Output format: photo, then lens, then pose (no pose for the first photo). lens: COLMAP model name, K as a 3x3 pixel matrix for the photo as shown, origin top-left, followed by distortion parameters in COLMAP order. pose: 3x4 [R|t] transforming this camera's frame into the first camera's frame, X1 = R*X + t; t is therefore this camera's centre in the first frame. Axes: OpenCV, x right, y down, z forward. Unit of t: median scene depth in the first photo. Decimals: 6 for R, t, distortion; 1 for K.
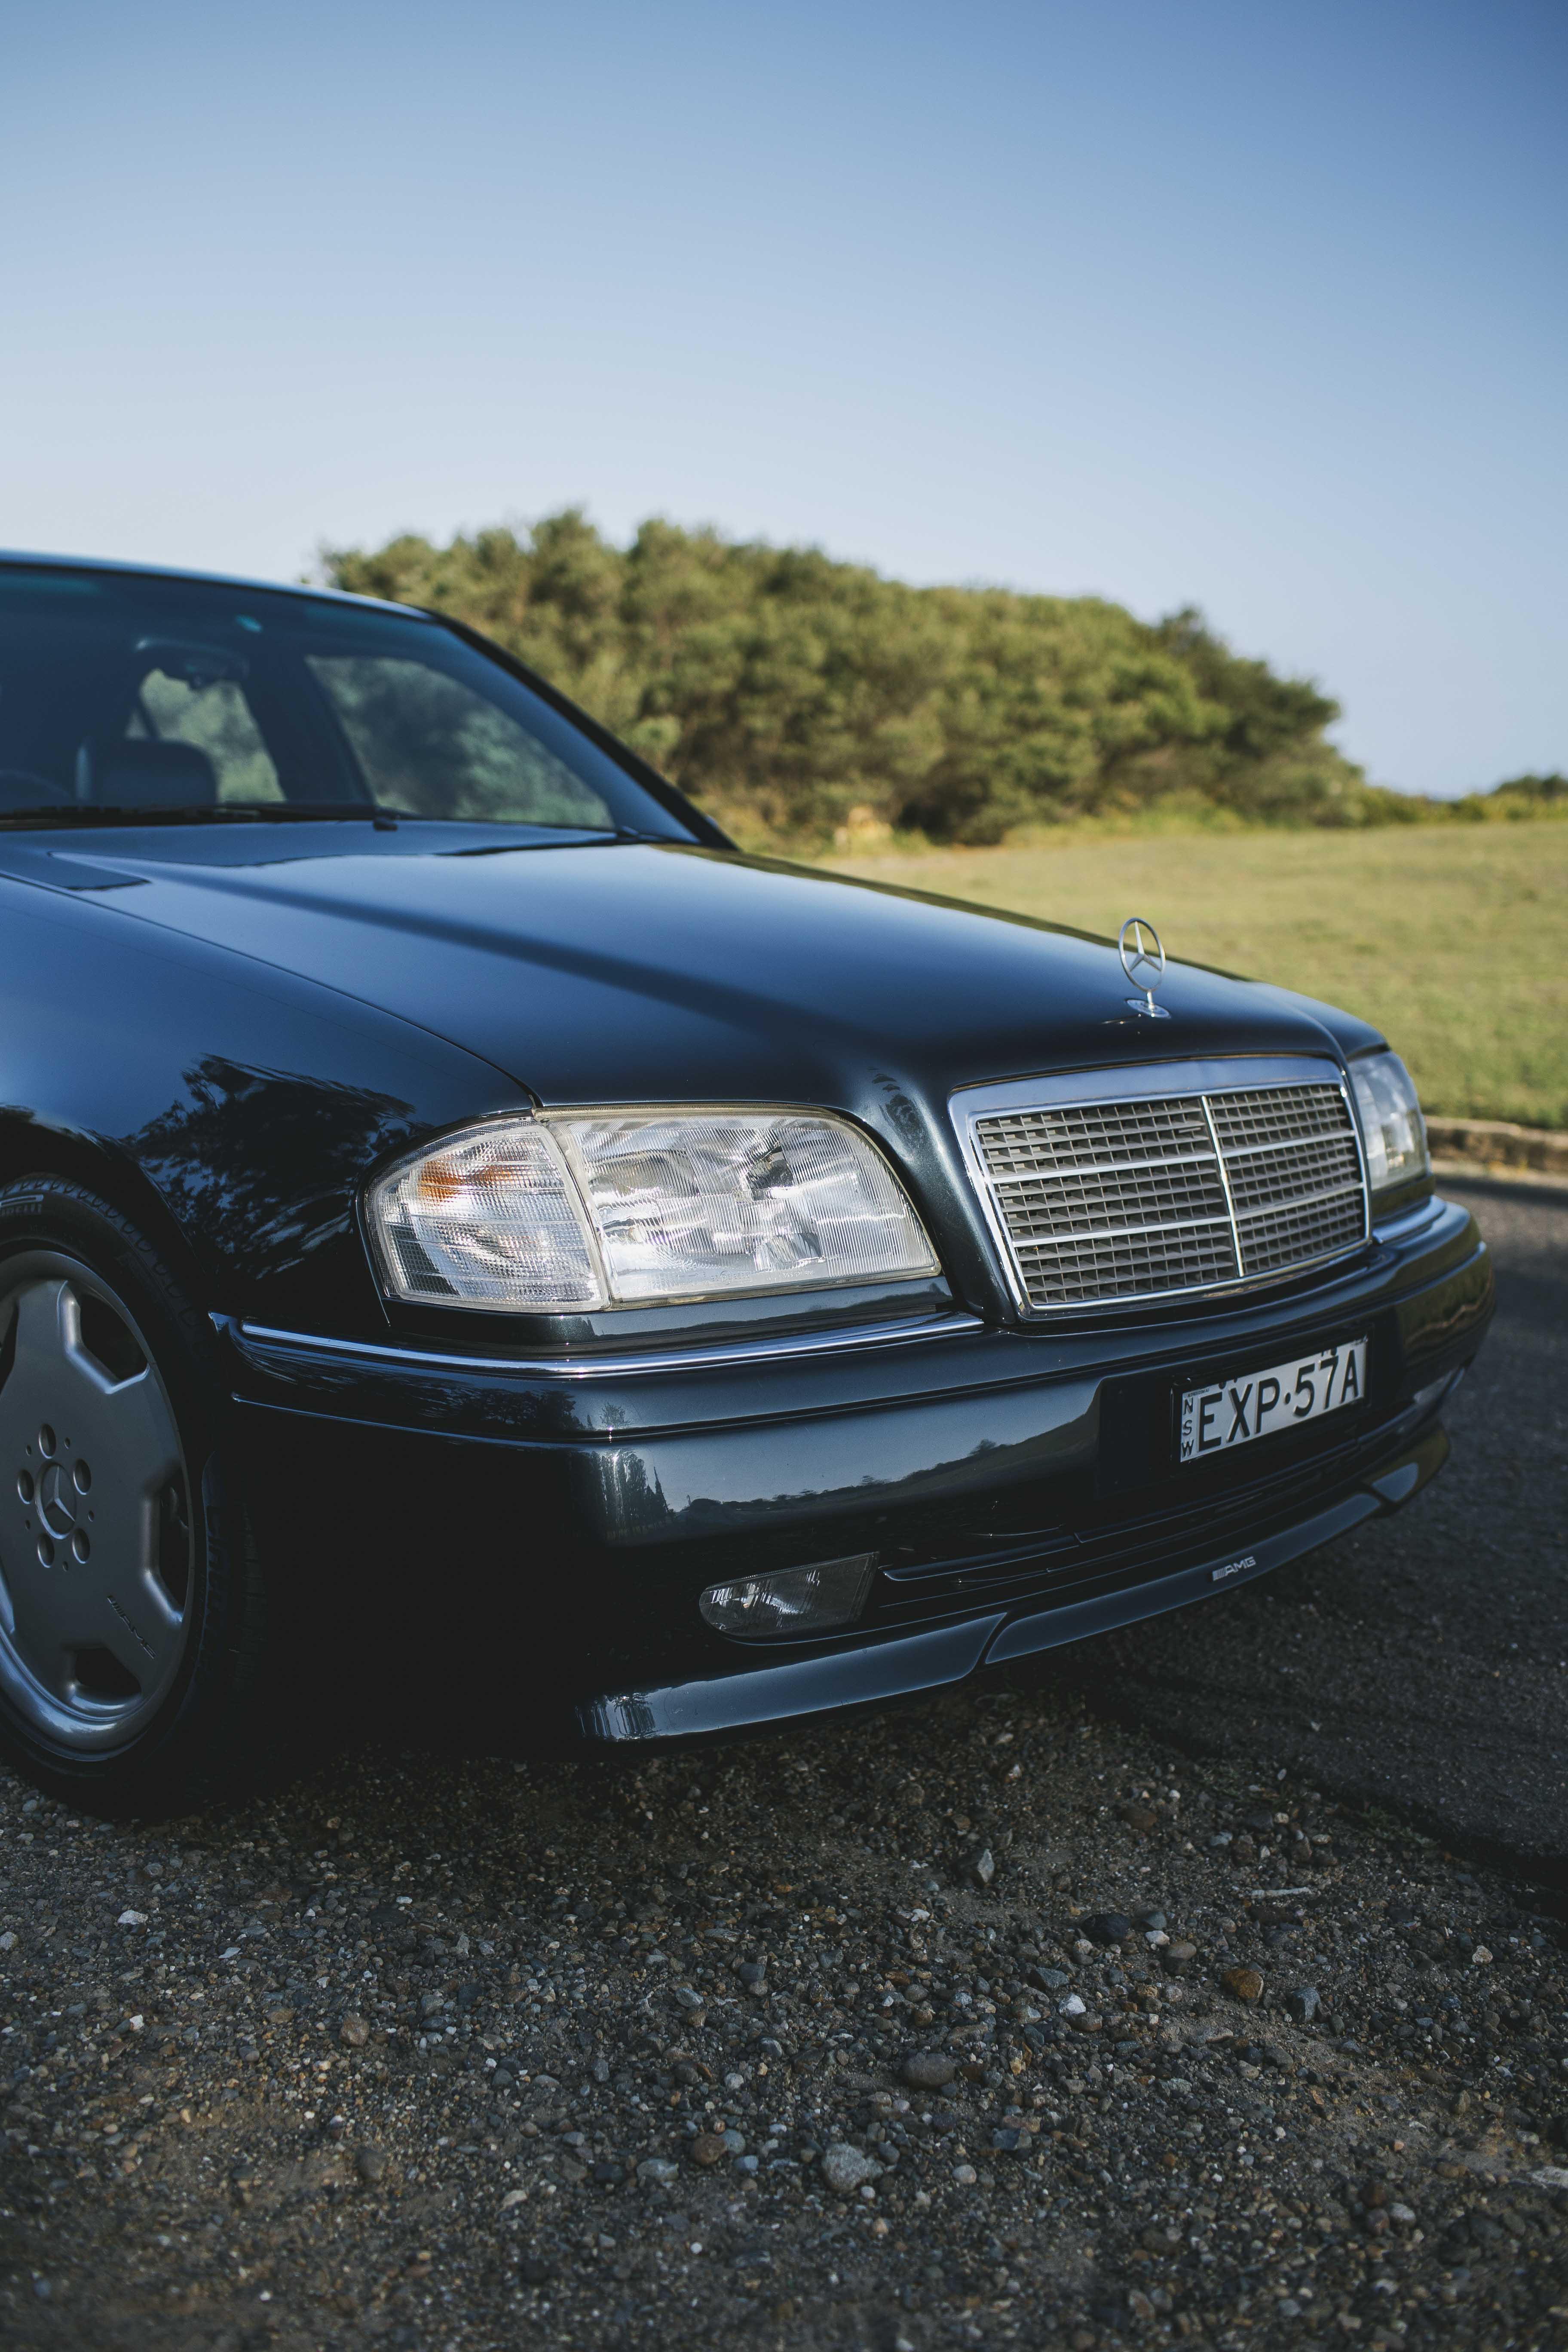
lens RADIAL K [[2264.5, 0, 784.0], [0, 2264.5, 1176.0], [0, 0, 1]] dist [-0.094033, 0.002861]
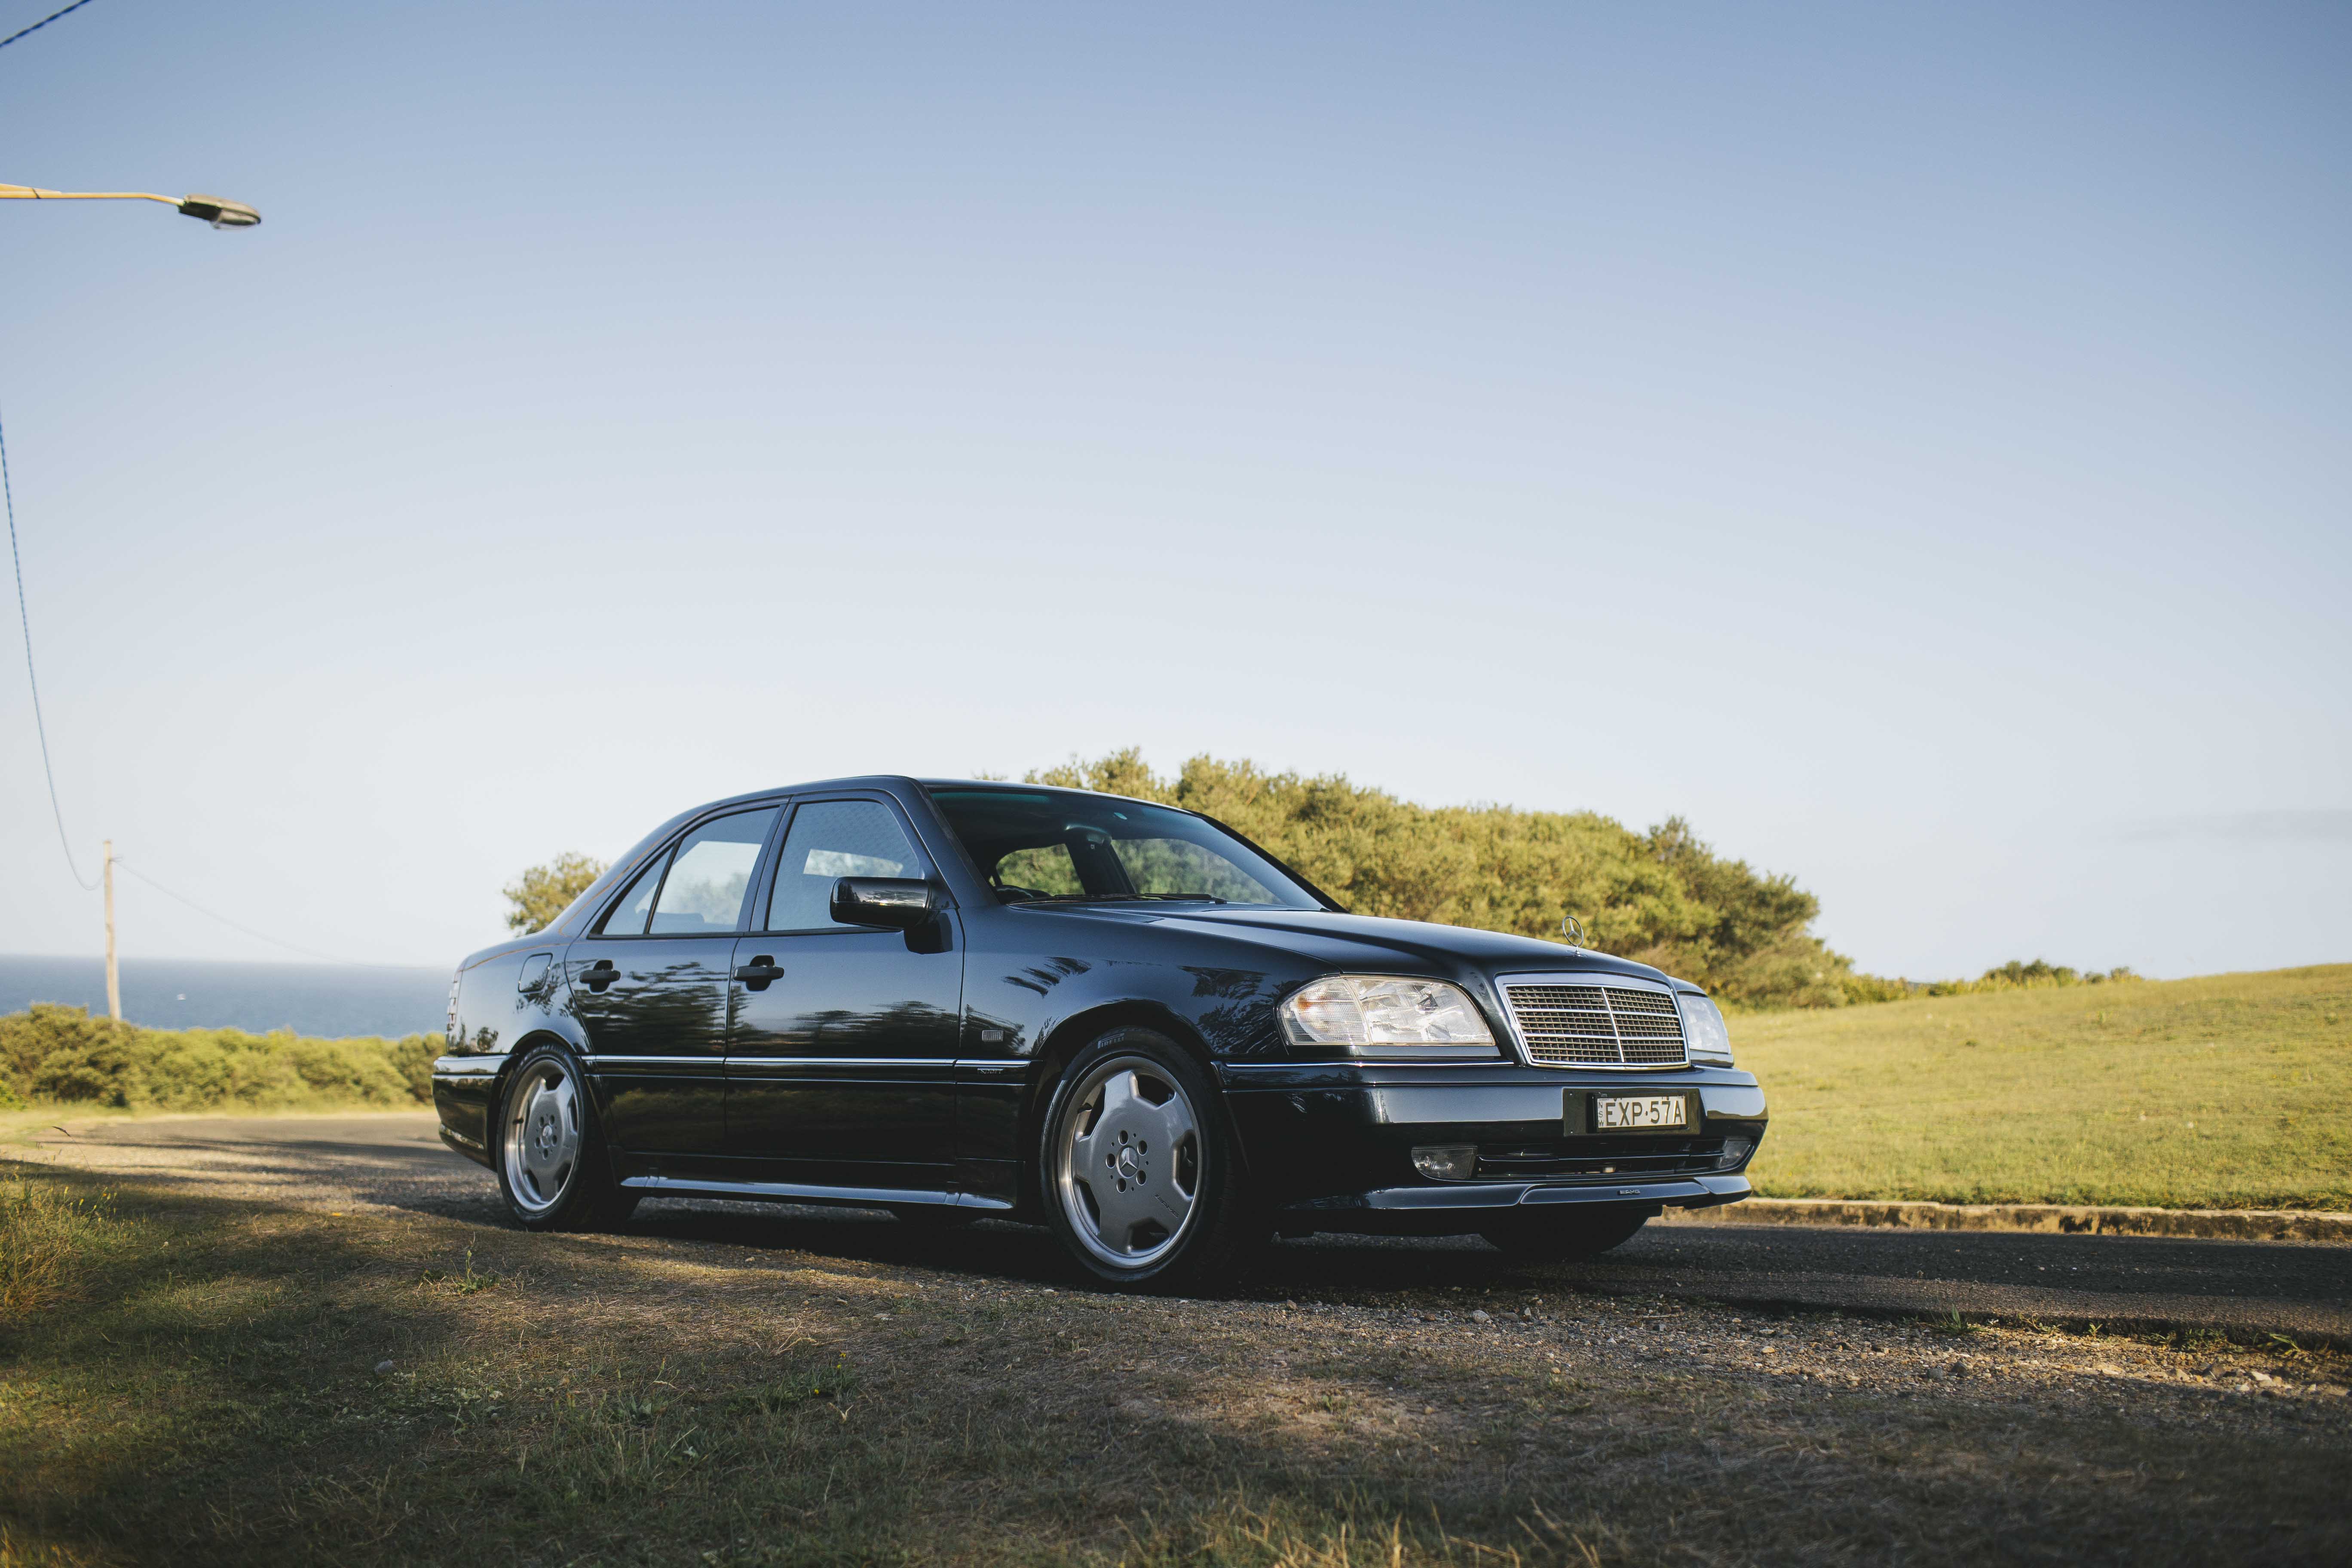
lens RADIAL K [[2264.5, 0, 1176.0], [0, 2264.5, 784.0], [0, 0, 1]] dist [-0.094033, 0.002861]
pose [[0.998278, -0.030376, -0.050189, -0.016563], [0.015726, 0.962762, -0.269893, 0.047828], [0.056518, 0.268639, 0.961581, -0.166132]]
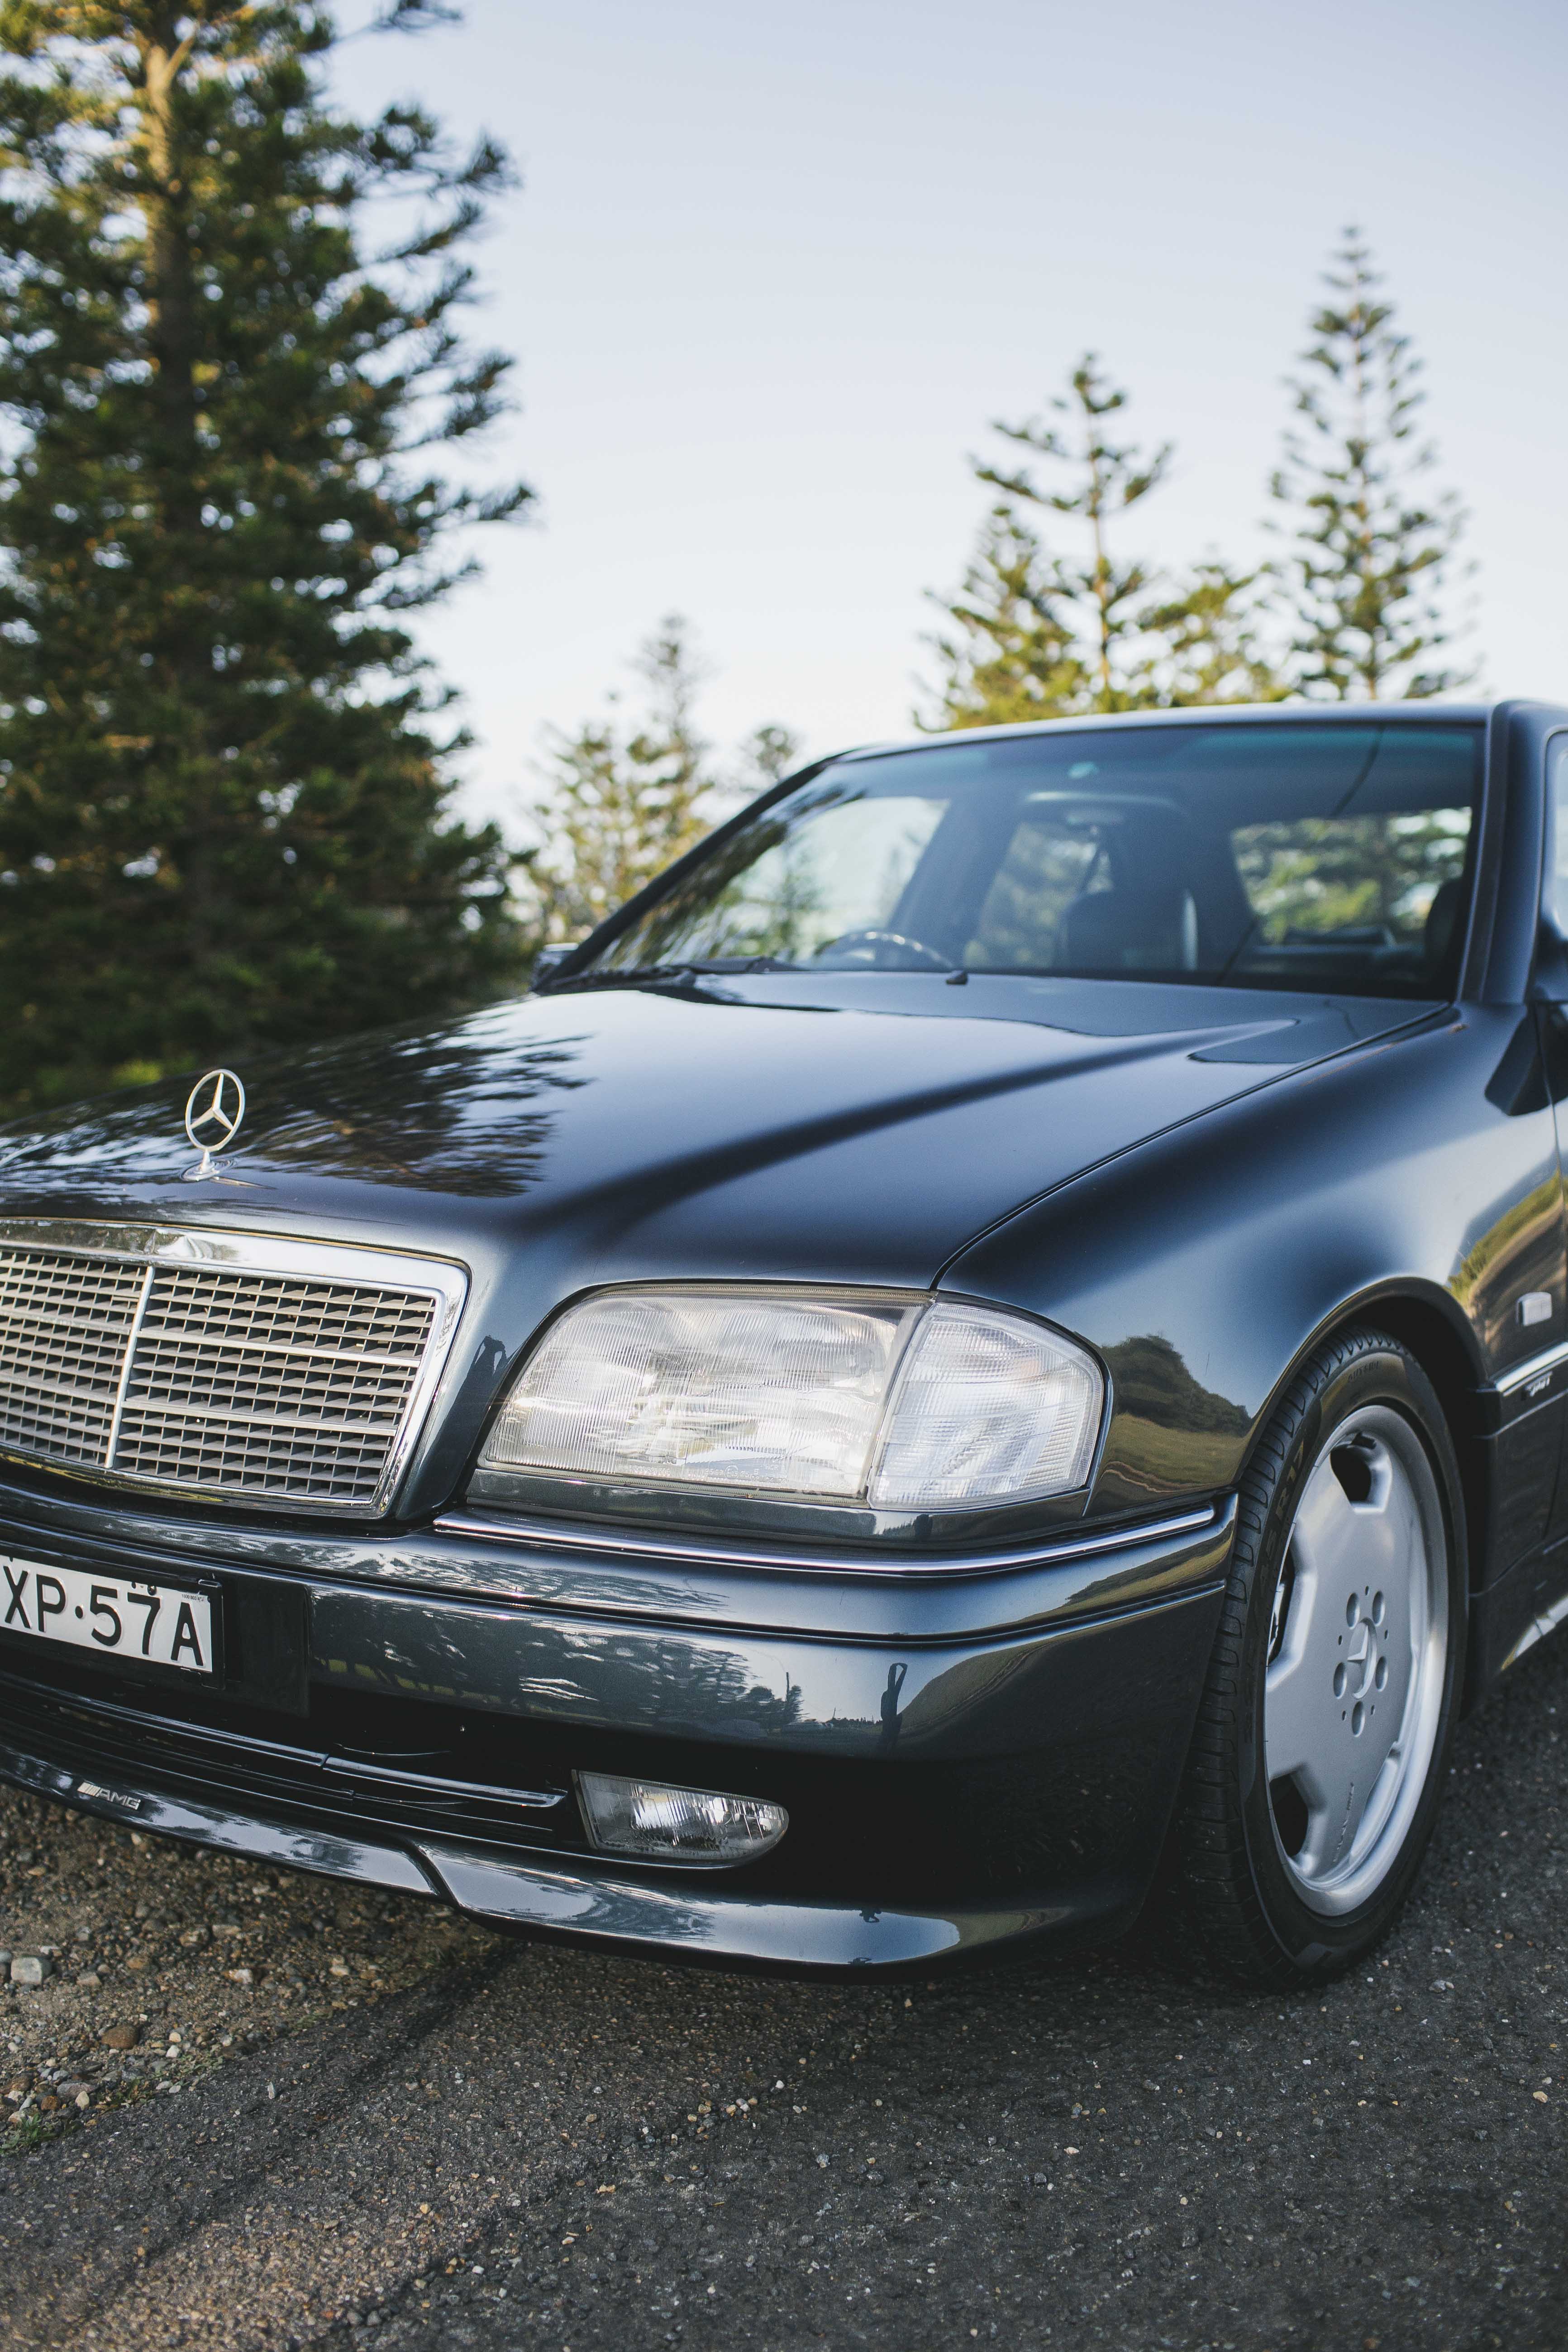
lens RADIAL K [[2264.4, 0, 784.0], [0, 2264.4, 1176.0], [0, 0, 1]] dist [-0.094033, 0.002861]
pose [[0.124455, 0.039735, -0.991429, 0.135862], [-0.121092, 0.992337, 0.024571, -0.015152], [0.984808, 0.116996, 0.128313, 0.138909]]
